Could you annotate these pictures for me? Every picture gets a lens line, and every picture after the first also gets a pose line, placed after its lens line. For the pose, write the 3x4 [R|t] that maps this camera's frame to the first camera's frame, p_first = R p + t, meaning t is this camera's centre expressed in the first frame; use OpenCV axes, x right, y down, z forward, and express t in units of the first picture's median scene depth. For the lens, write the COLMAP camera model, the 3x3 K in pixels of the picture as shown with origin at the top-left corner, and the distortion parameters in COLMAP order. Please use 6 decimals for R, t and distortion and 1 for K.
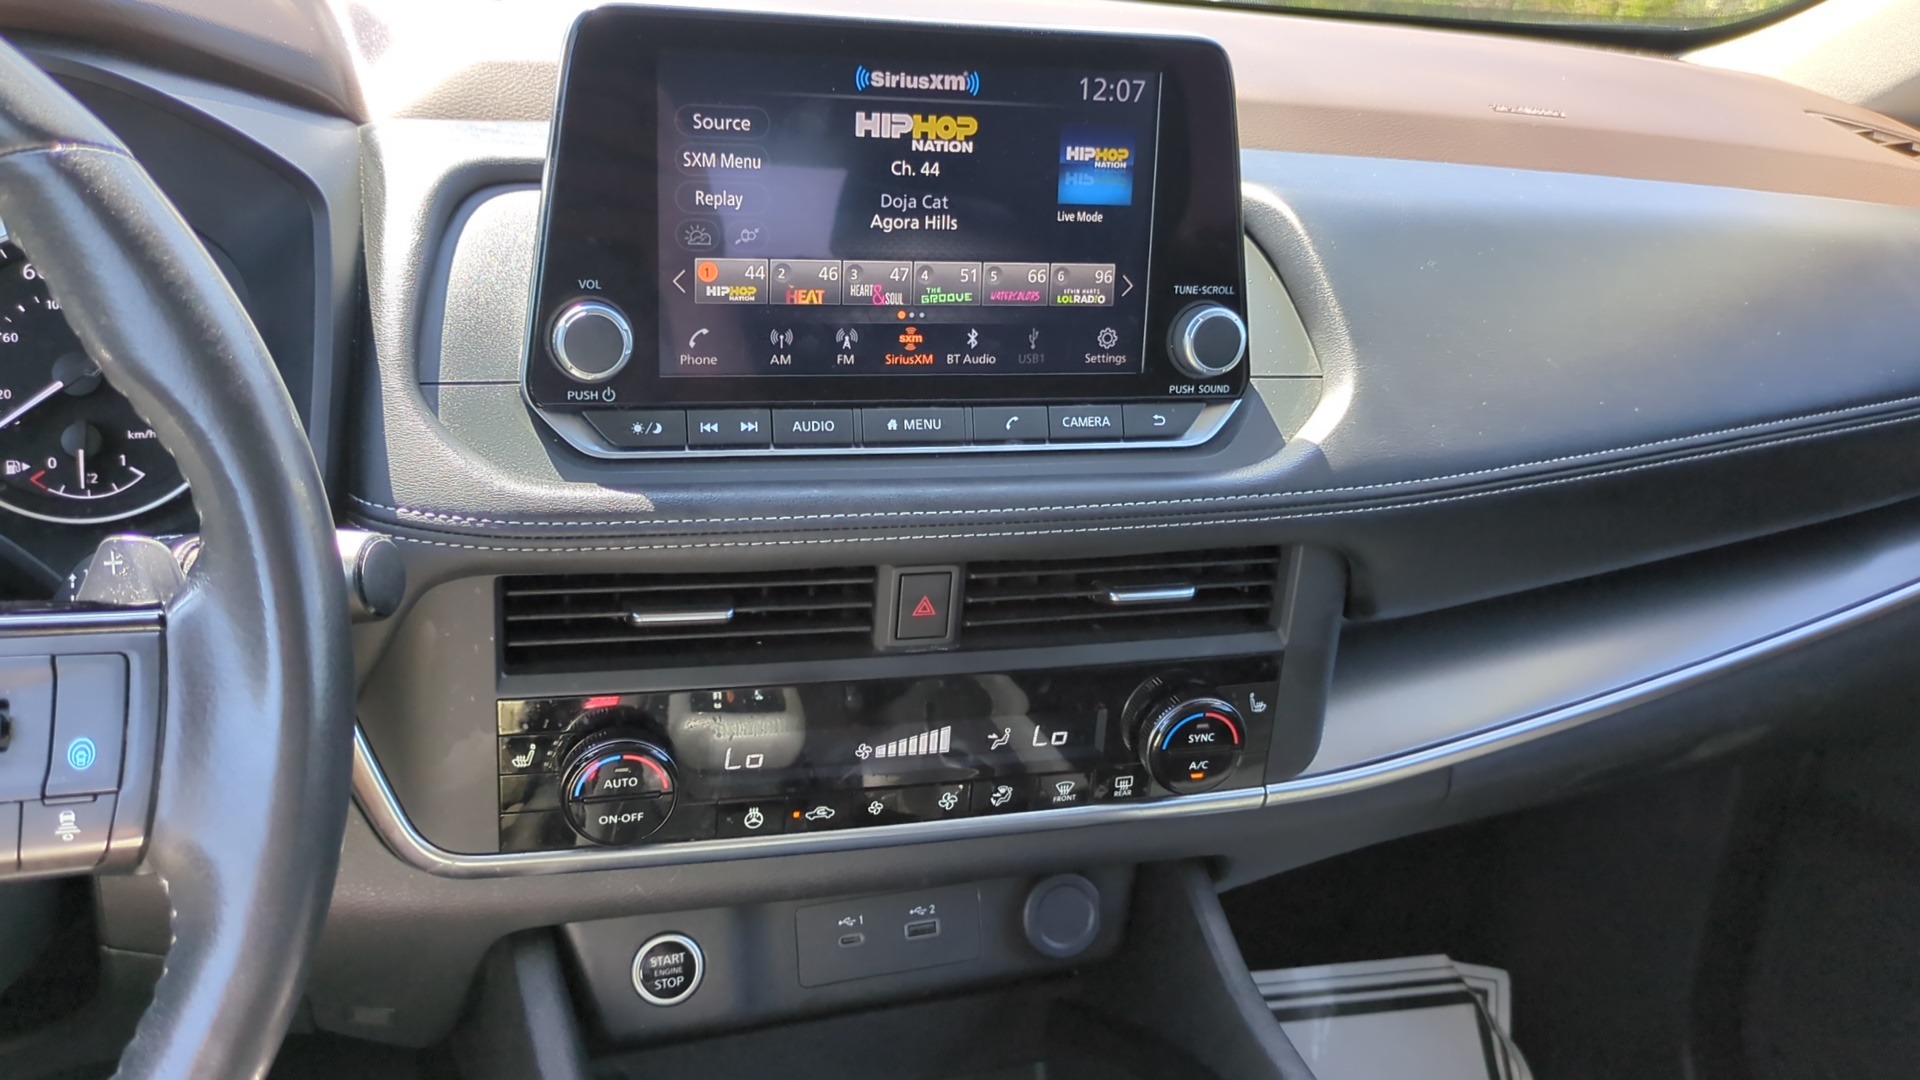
lens RADIAL K [[1646.8, 0, 958.7], [0, 1646.8, 526.7], [0, 0, 1]] dist [0.047413, -0.106855]
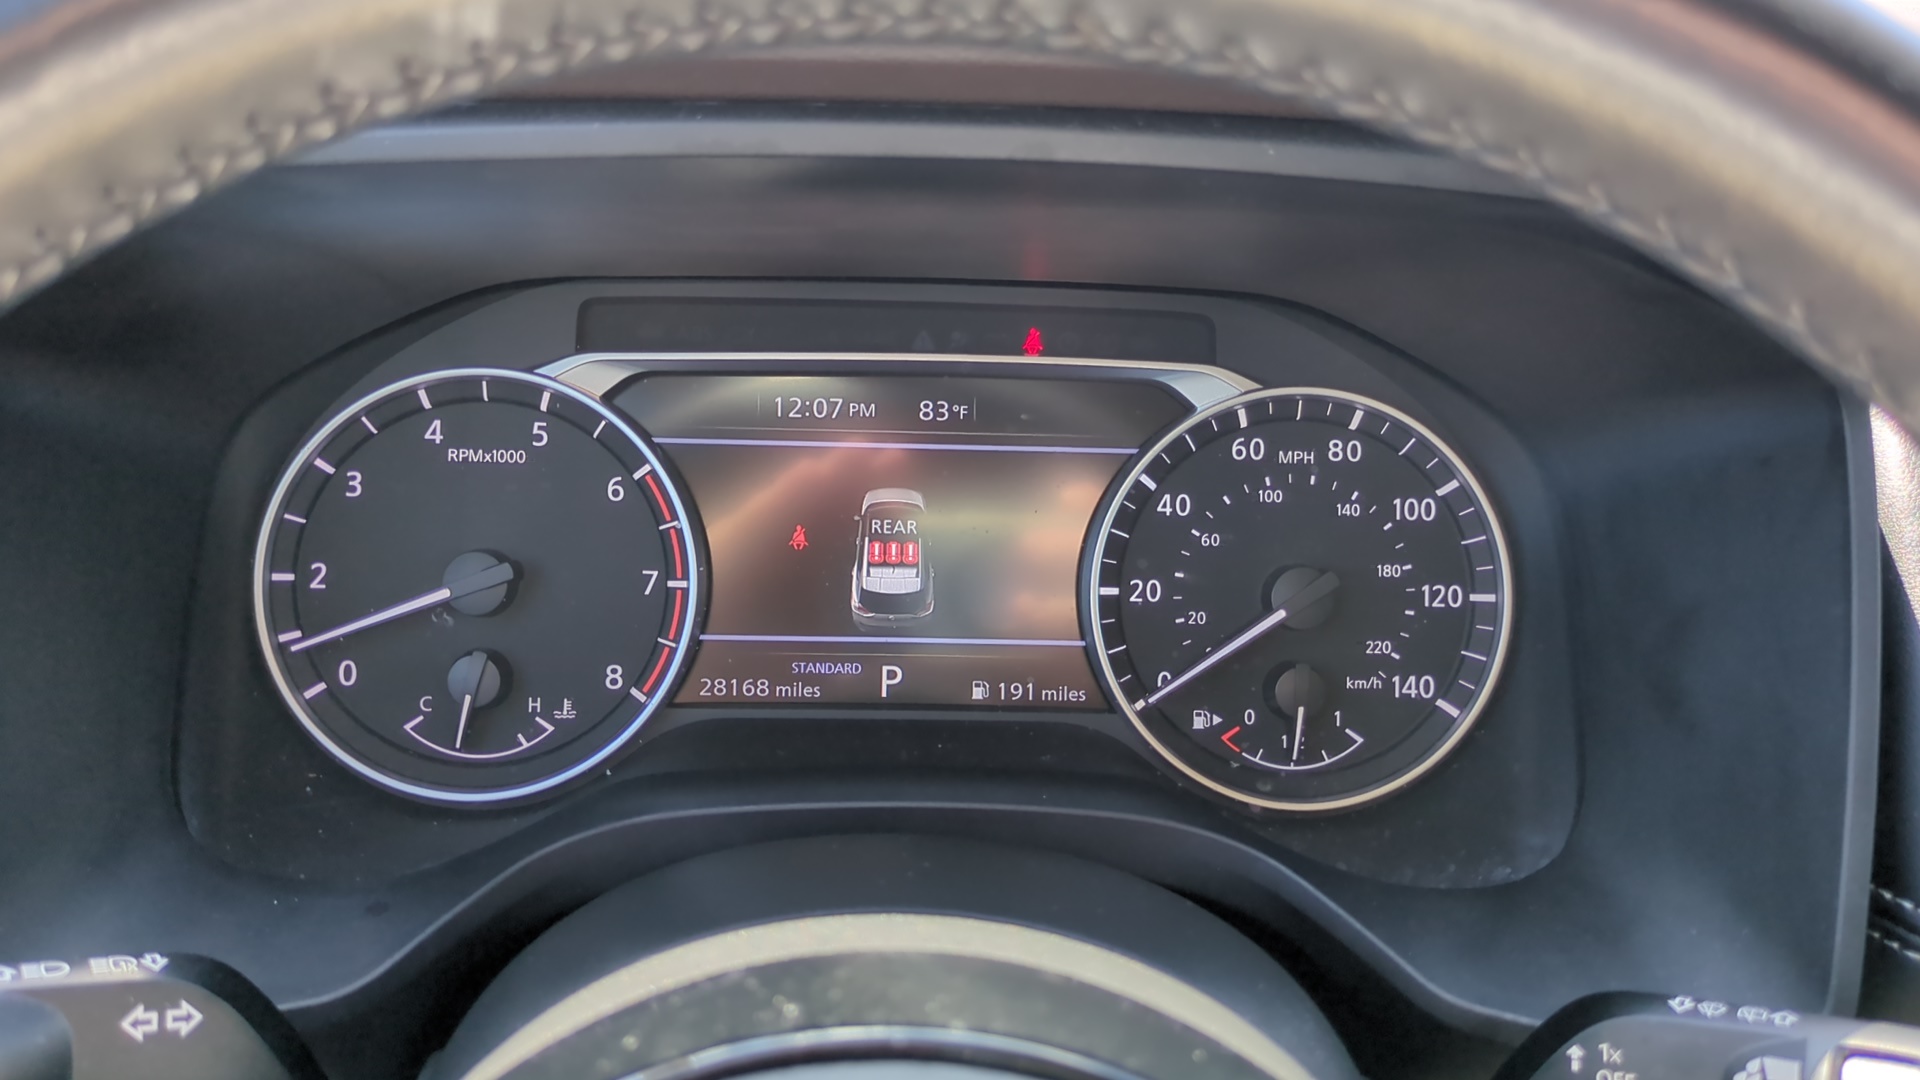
lens RADIAL K [[1646.8, 0, 958.7], [0, 1646.8, 526.7], [0, 0, 1]] dist [0.047413, -0.106855]
pose [[0.947440, 0.074473, -0.311145, -0.452692], [-0.077573, 0.996984, 0.002422, -0.113083], [0.310387, 0.021842, 0.950359, 0.279851]]
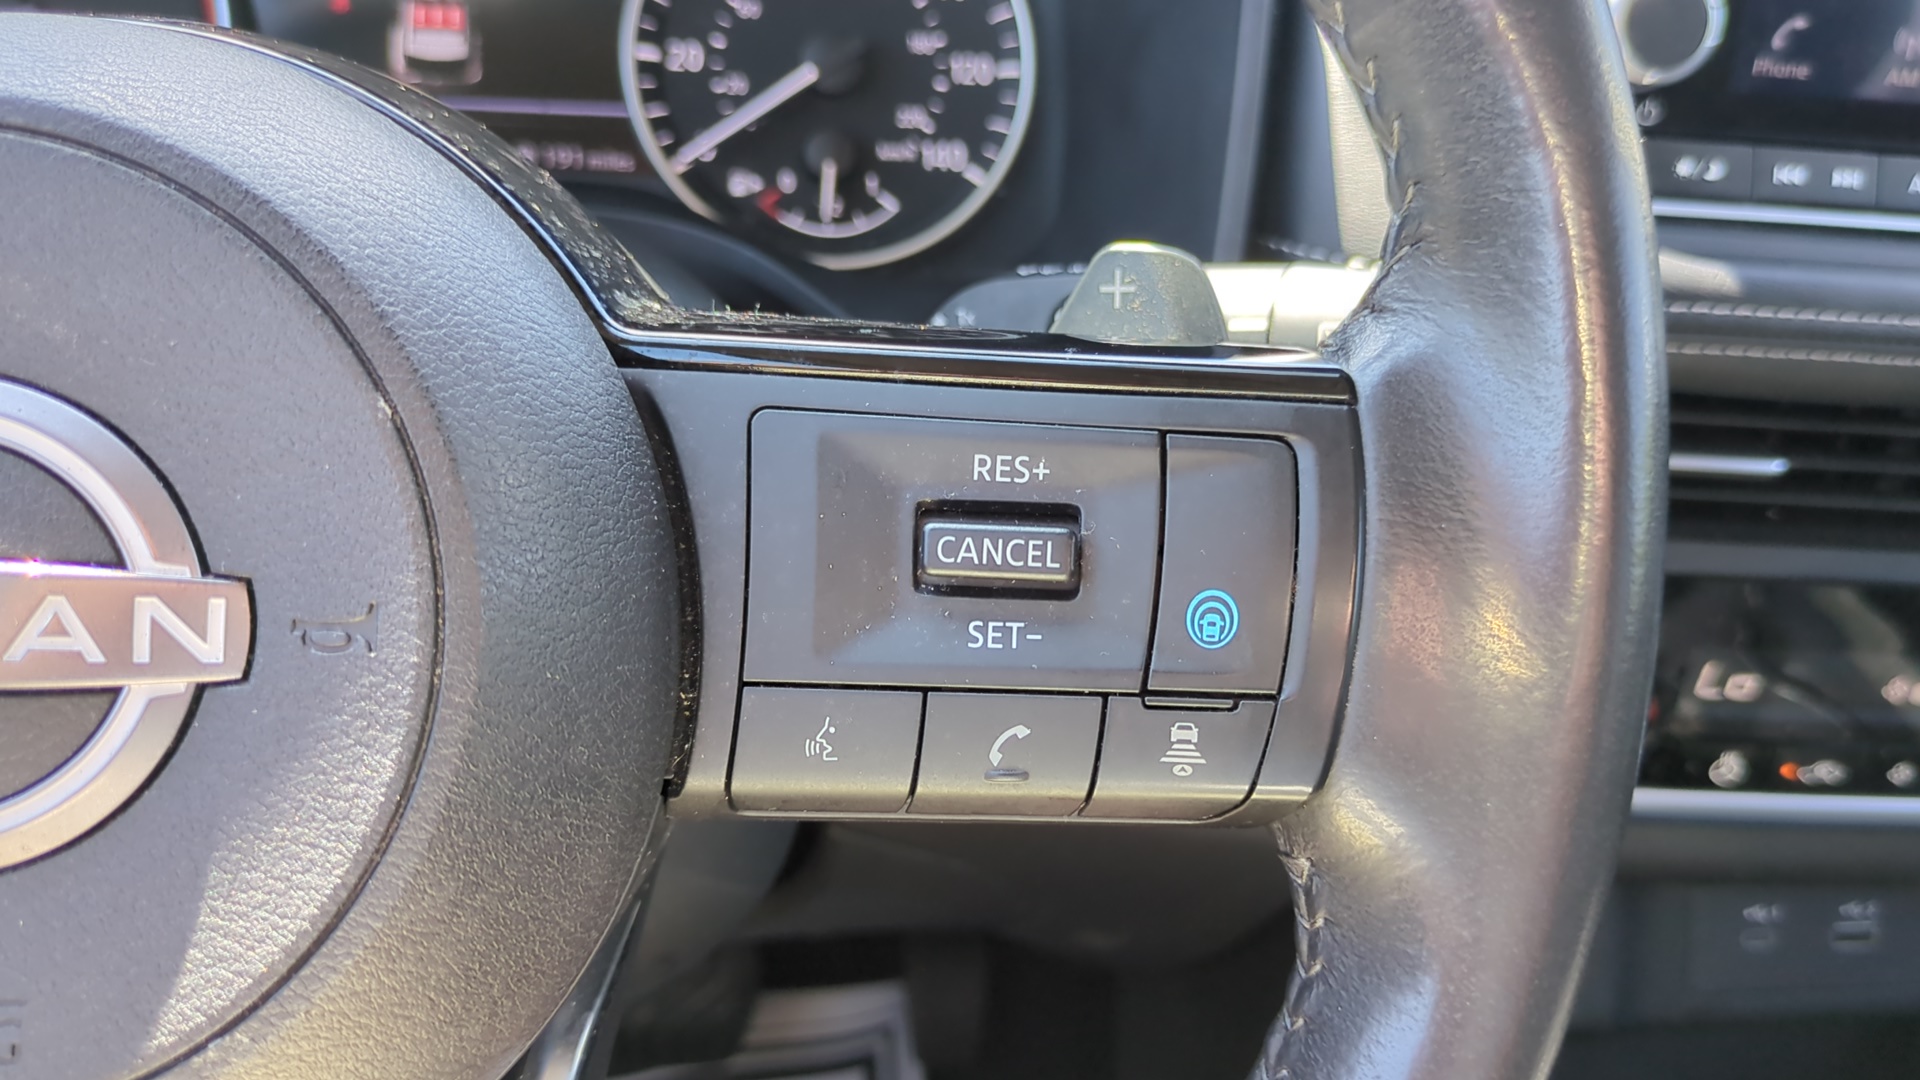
lens RADIAL K [[1646.8, 0, 958.7], [0, 1646.8, 526.7], [0, 0, 1]] dist [0.047413, -0.106855]
pose [[0.971946, 0.101049, -0.212391, -0.298160], [-0.081630, 0.991802, 0.098314, 0.036817], [0.220584, -0.078219, 0.972227, 0.276298]]
